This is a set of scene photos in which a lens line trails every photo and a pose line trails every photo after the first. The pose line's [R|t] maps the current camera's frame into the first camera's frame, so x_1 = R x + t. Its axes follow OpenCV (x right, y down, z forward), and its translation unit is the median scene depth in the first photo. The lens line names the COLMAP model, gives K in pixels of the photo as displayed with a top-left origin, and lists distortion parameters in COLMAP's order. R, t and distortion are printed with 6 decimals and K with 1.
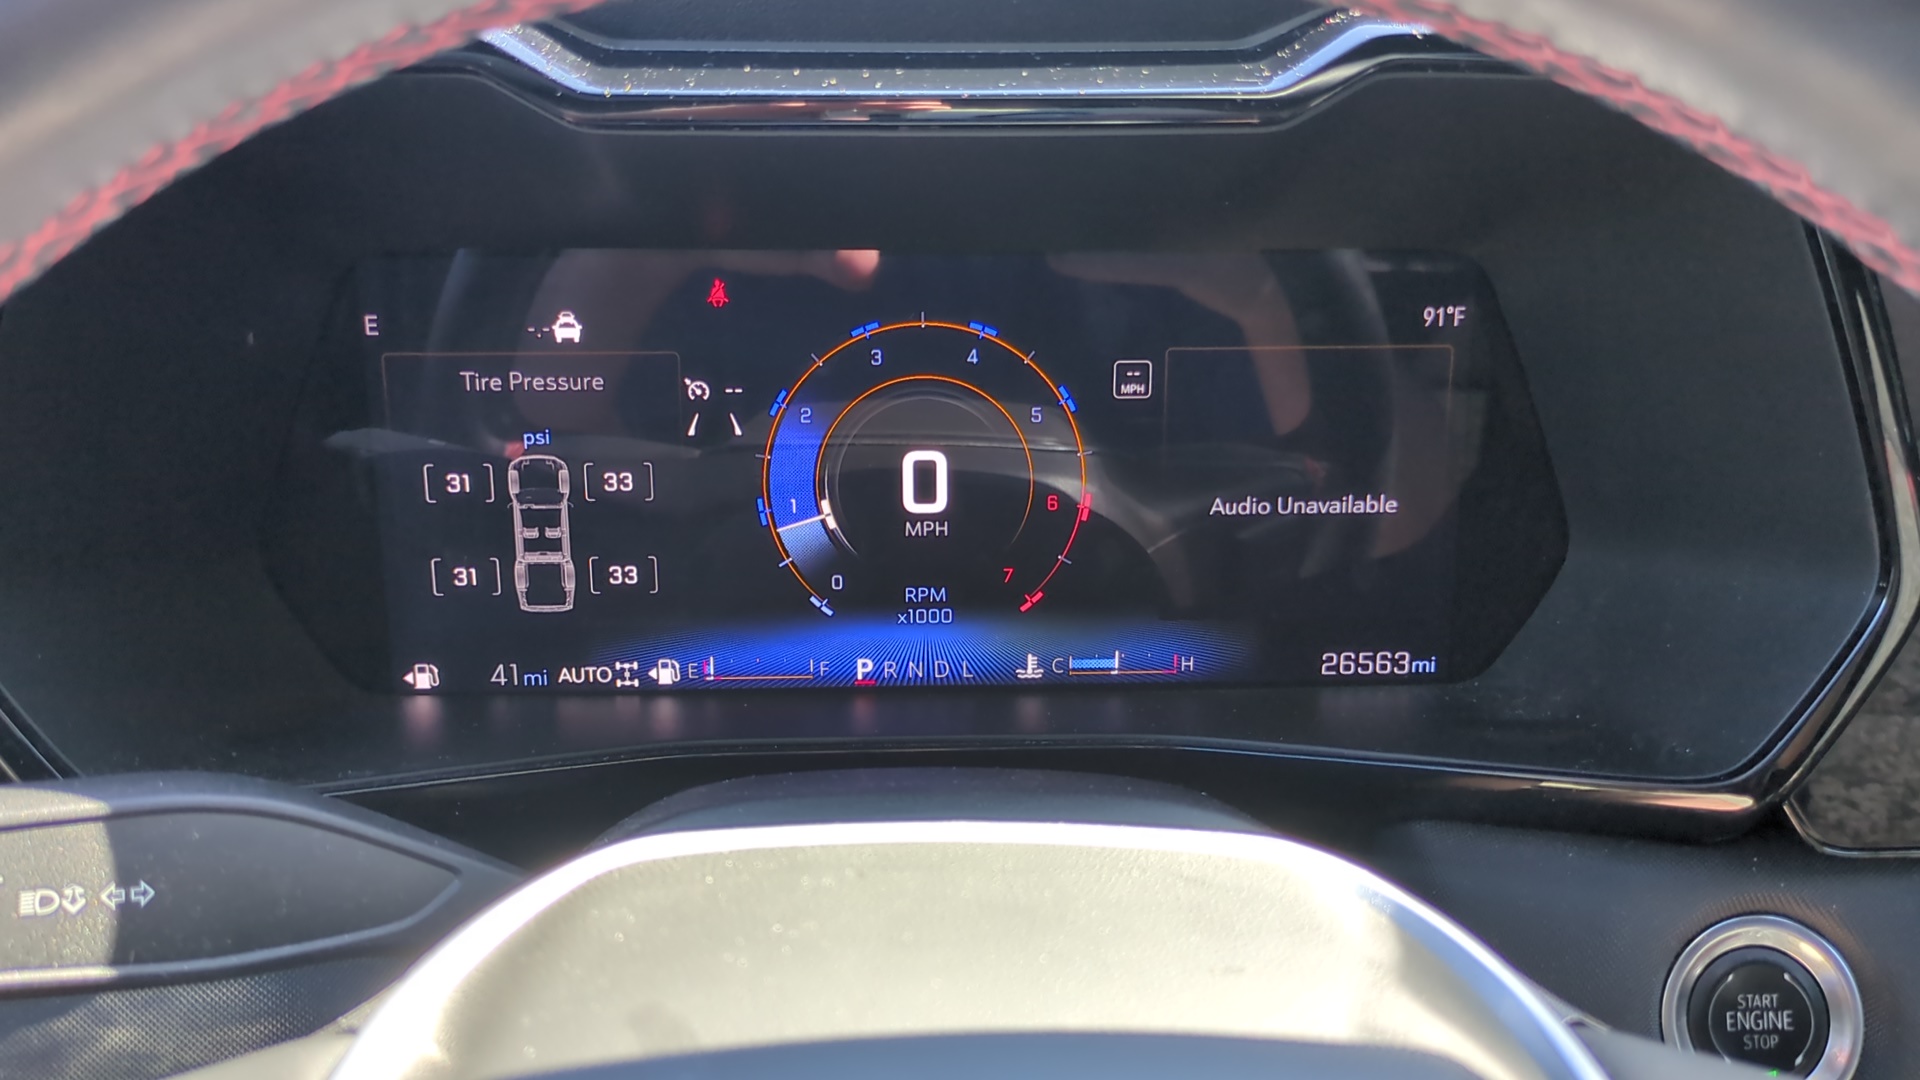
lens RADIAL K [[1642.0, 0, 959.0], [0, 1642.0, 530.9], [0, 0, 1]] dist [0.047783, -0.059796]
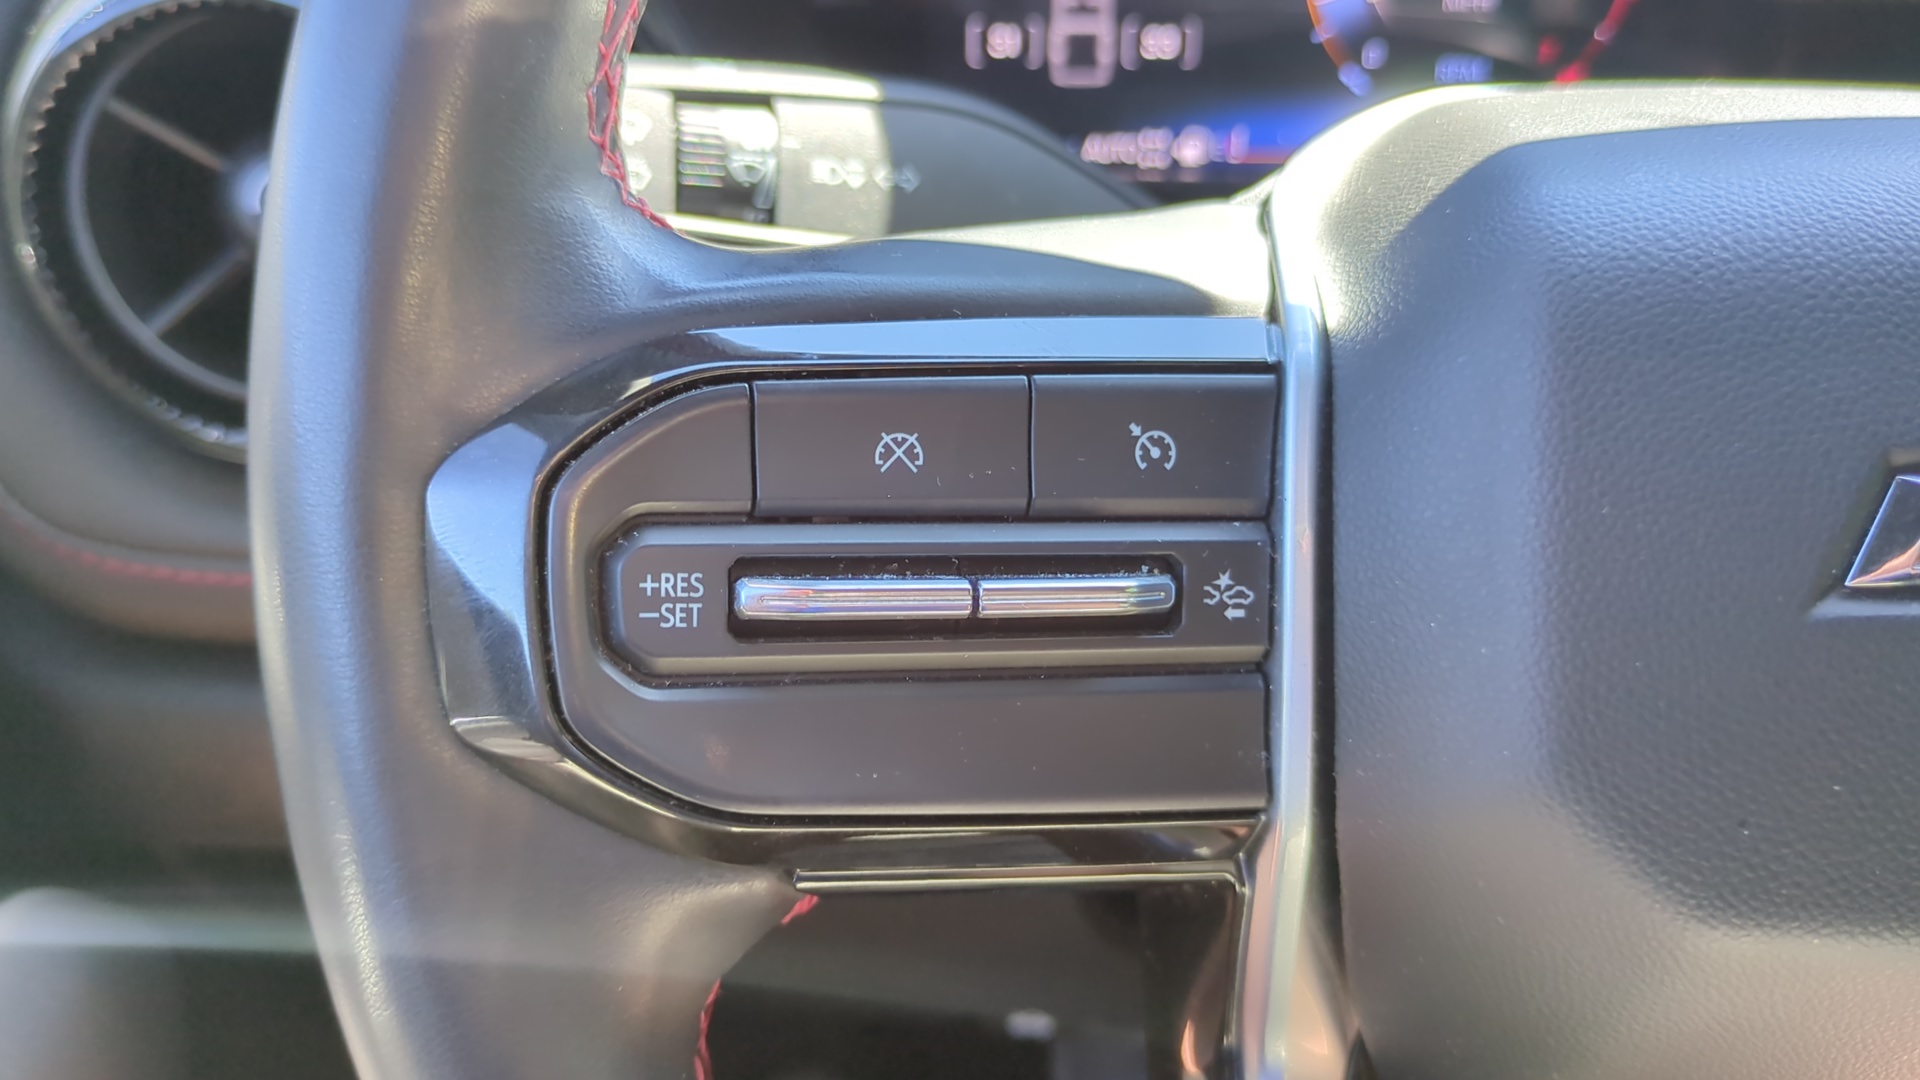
lens RADIAL K [[1642.0, 0, 959.0], [0, 1642.0, 530.9], [0, 0, 1]] dist [0.047783, -0.059796]
pose [[0.998064, 0.028124, -0.055477, -0.260891], [-0.021938, 0.993788, 0.109109, 0.213821], [0.058201, -0.107680, 0.992481, -0.036511]]
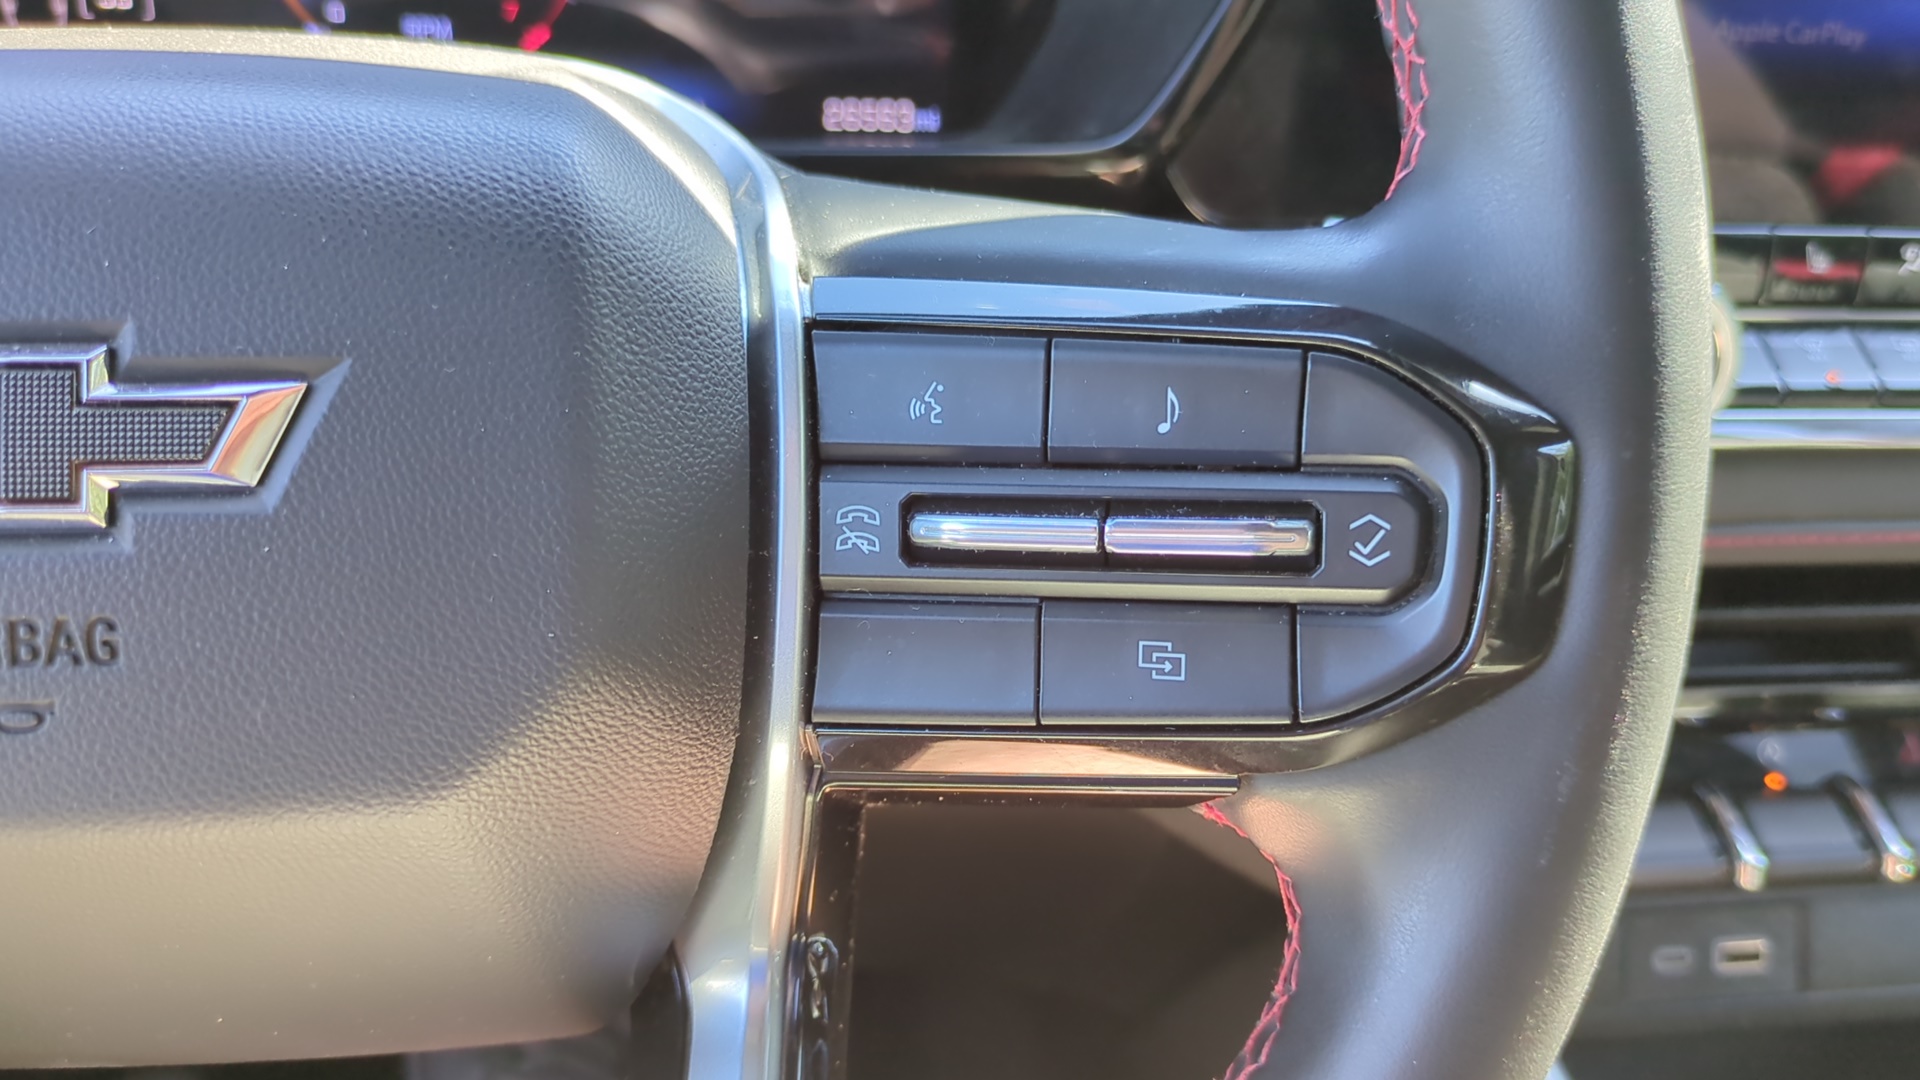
lens RADIAL K [[1642.0, 0, 959.0], [0, 1642.0, 530.9], [0, 0, 1]] dist [0.047783, -0.059796]
pose [[0.995470, -0.001277, 0.095064, 0.210180], [-0.009578, 0.993476, 0.113641, 0.226893], [-0.094588, -0.114037, 0.988963, -0.060097]]
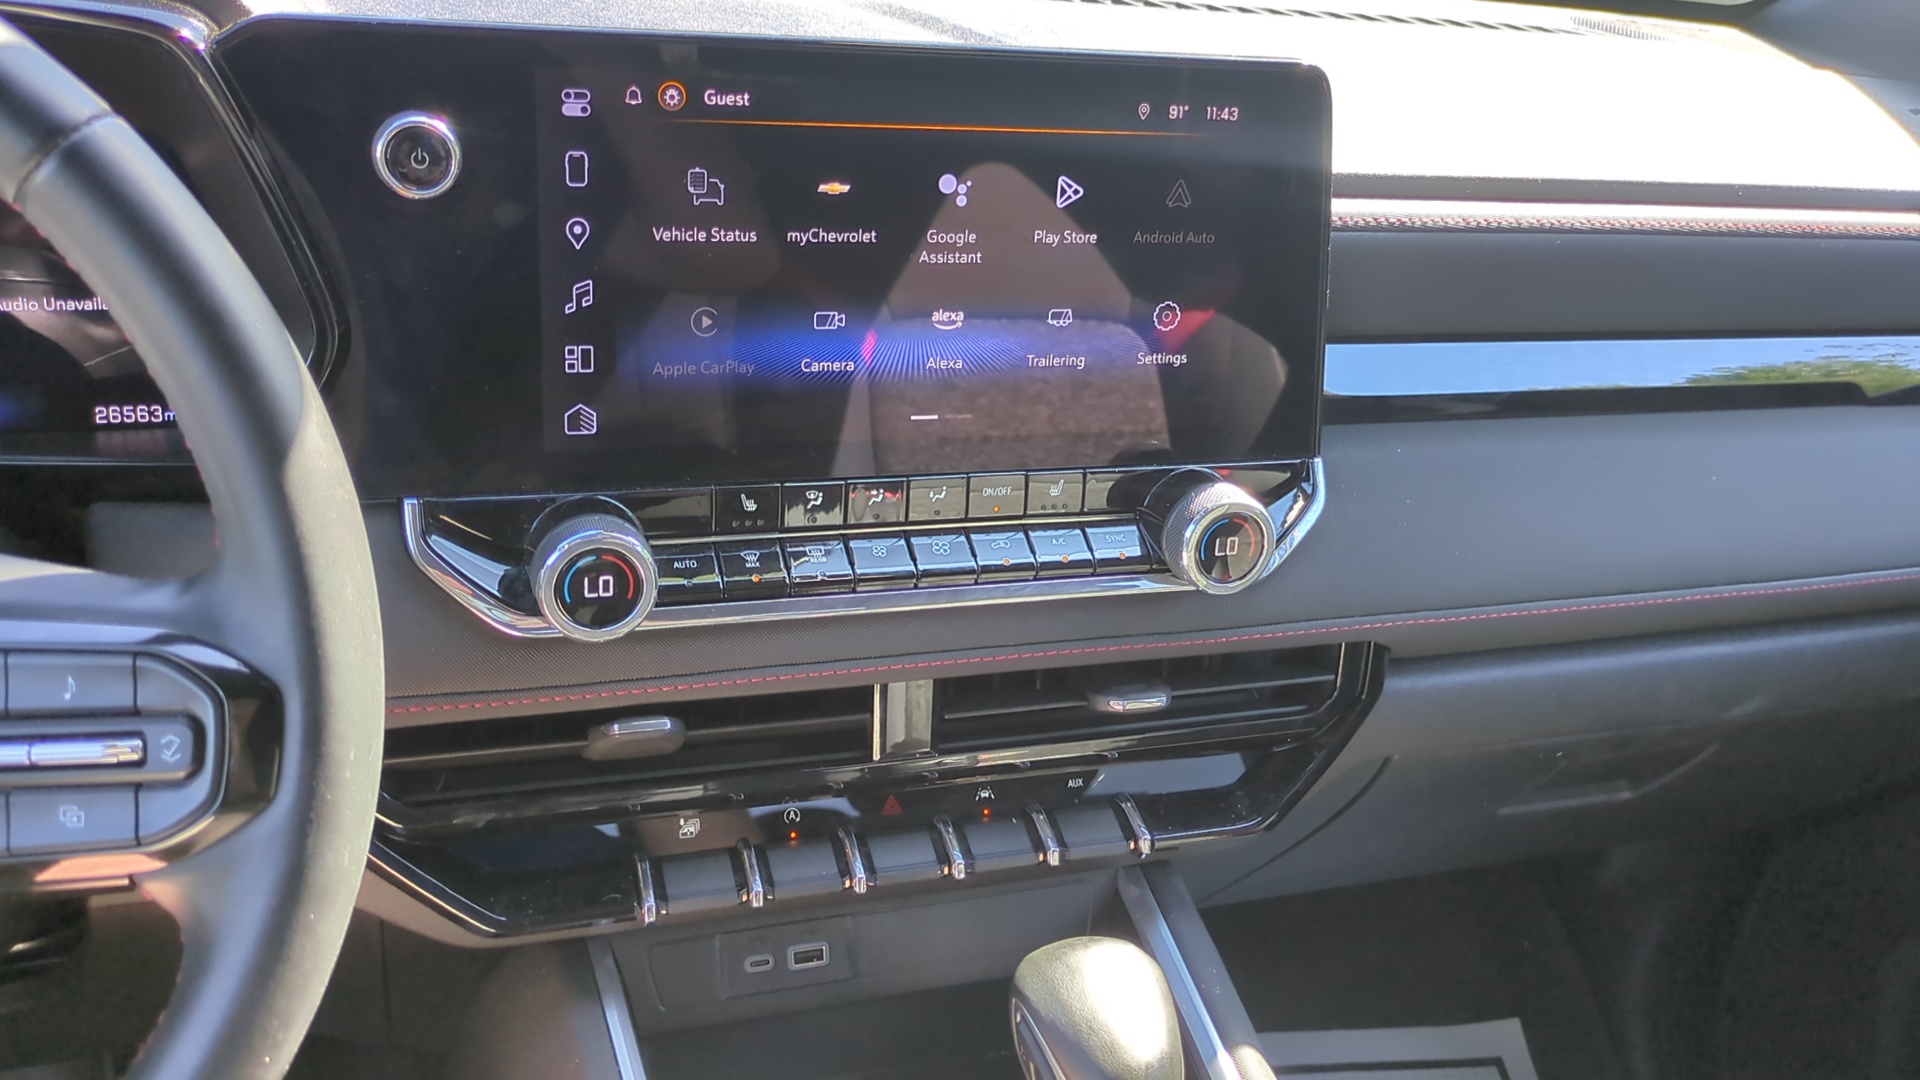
lens RADIAL K [[1642.0, 0, 959.0], [0, 1642.0, 530.9], [0, 0, 1]] dist [0.047783, -0.059796]
pose [[0.954404, -0.038072, 0.296081, 0.527270], [0.018864, 0.997543, 0.067464, 0.101652], [-0.297923, -0.058803, 0.952777, -0.639509]]
